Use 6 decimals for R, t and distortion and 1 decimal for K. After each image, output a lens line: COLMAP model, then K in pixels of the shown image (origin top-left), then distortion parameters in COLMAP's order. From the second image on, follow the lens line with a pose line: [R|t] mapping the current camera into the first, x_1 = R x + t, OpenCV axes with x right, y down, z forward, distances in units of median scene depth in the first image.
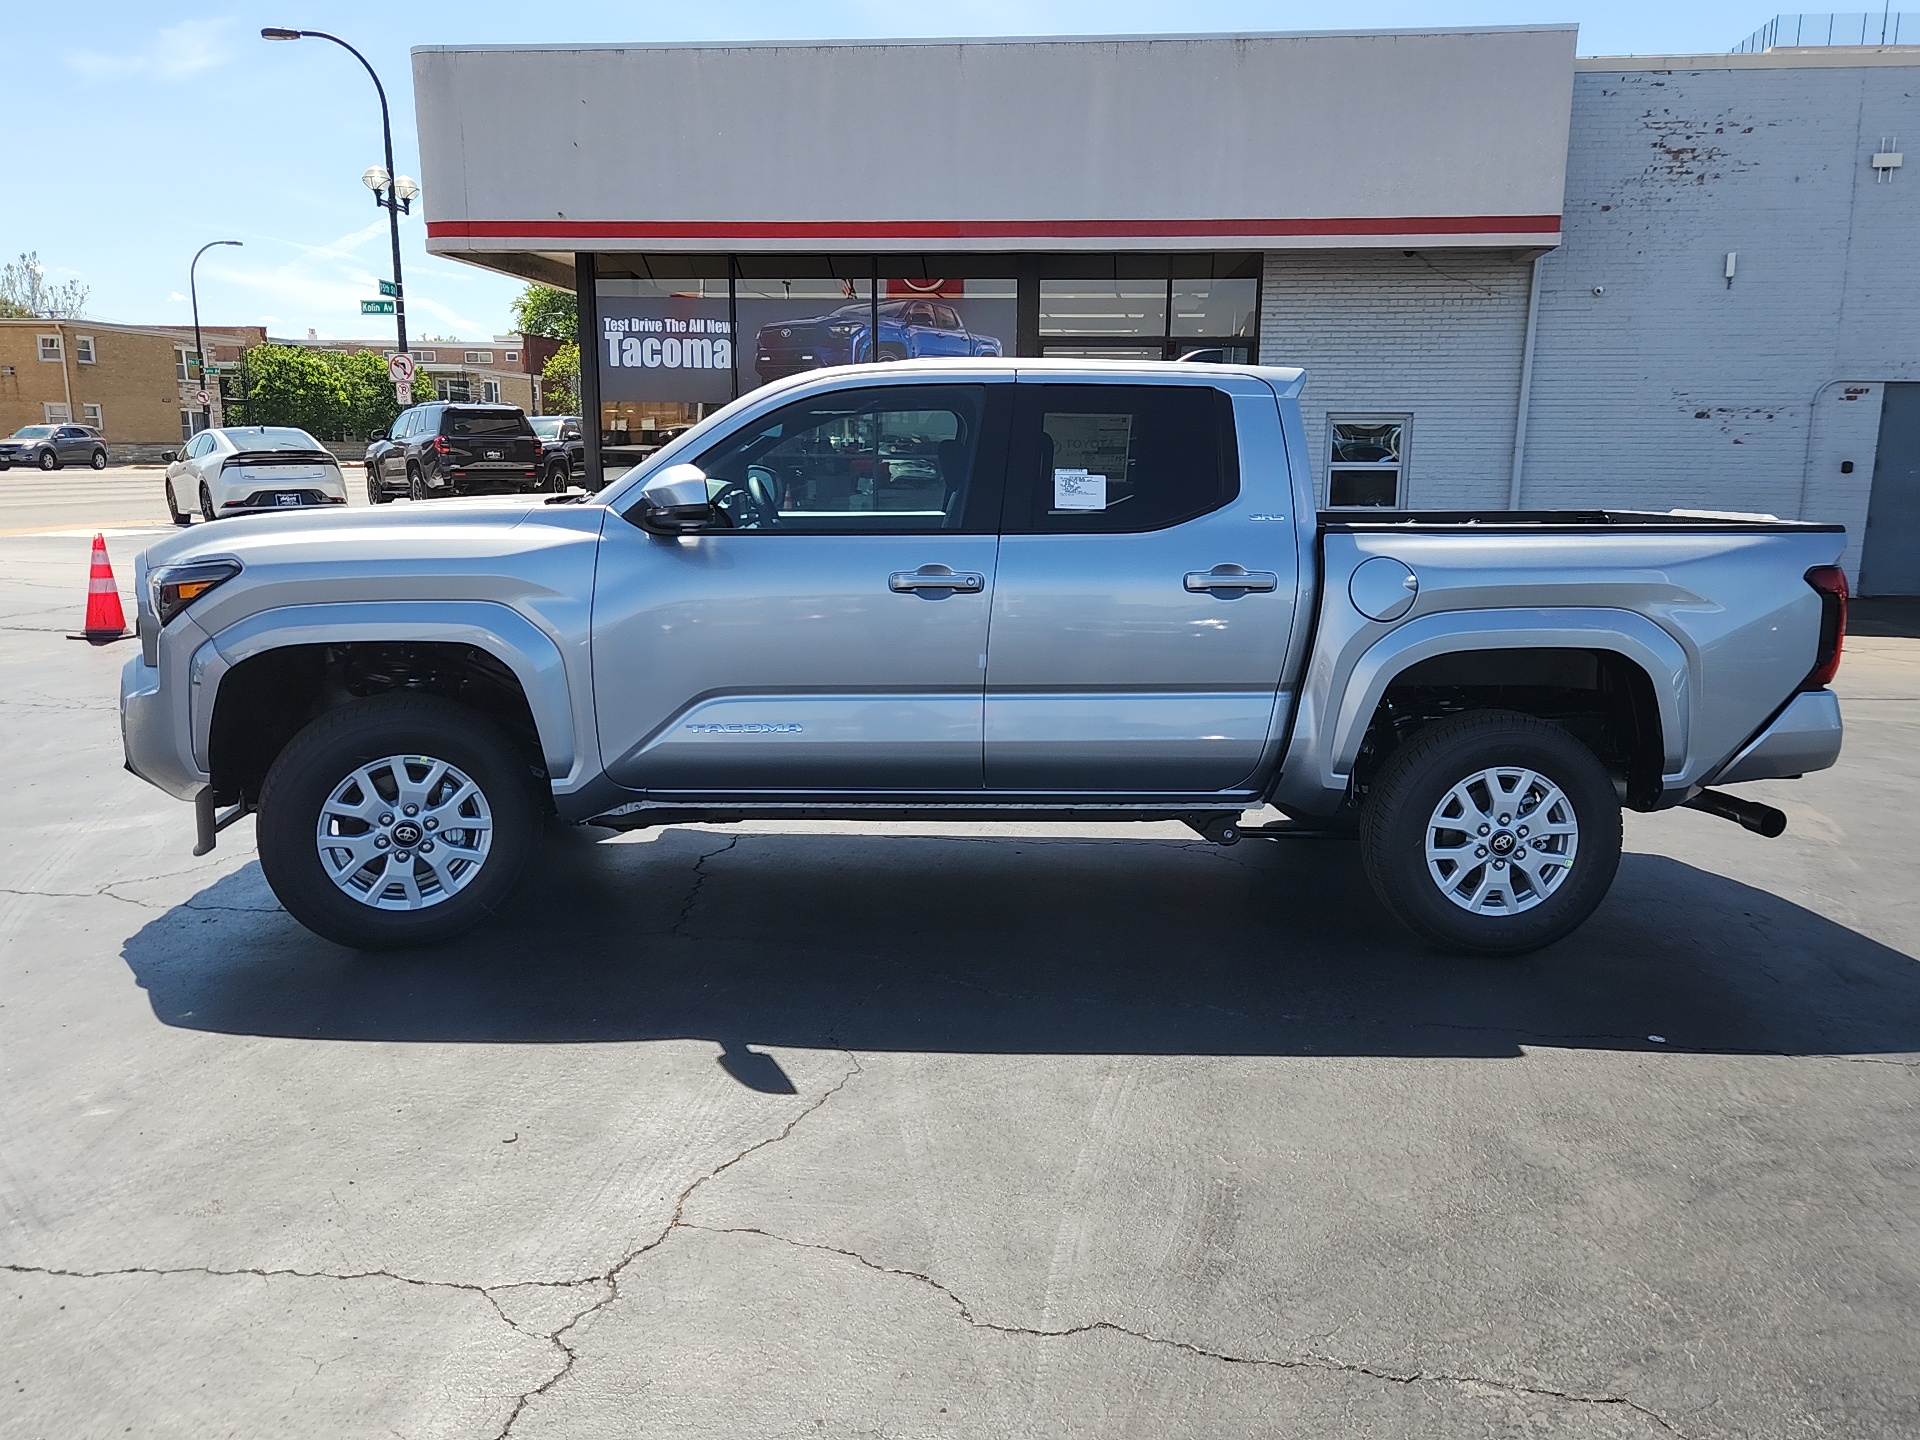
lens RADIAL K [[1477.9, 0, 979.6], [0, 1477.9, 723.4], [0, 0, 1]] dist [0.068948, -0.057276]
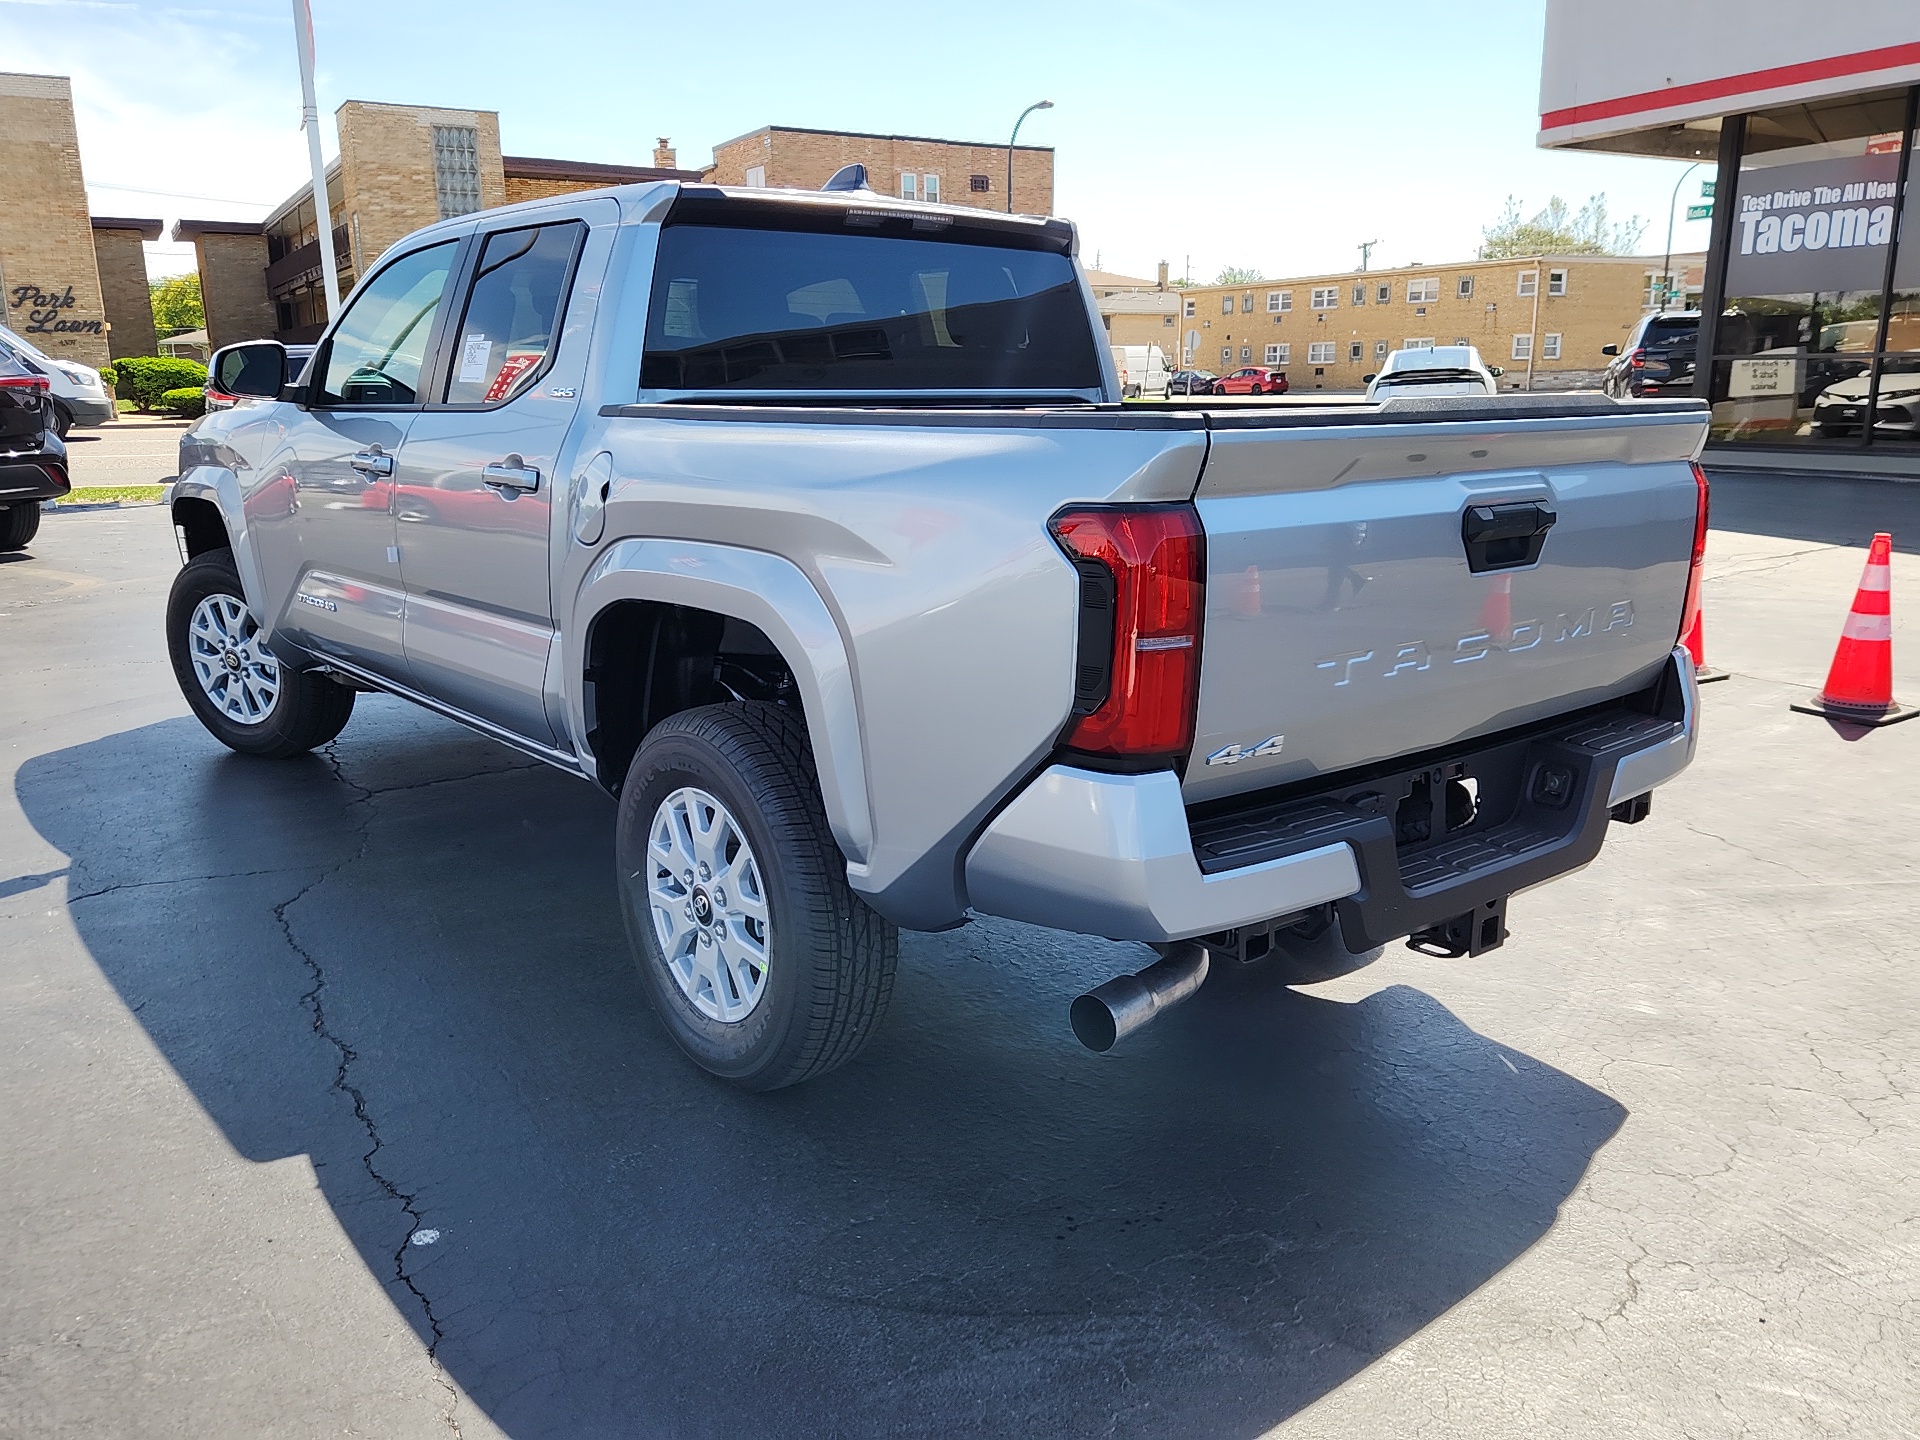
lens RADIAL K [[1477.9, 0, 979.6], [0, 1477.9, 723.4], [0, 0, 1]] dist [0.068948, -0.057276]
pose [[0.606447, 0.164679, -0.777883, 0.196040], [-0.127138, 0.985814, 0.109580, -0.017926], [0.784893, 0.032444, 0.618781, 0.149728]]
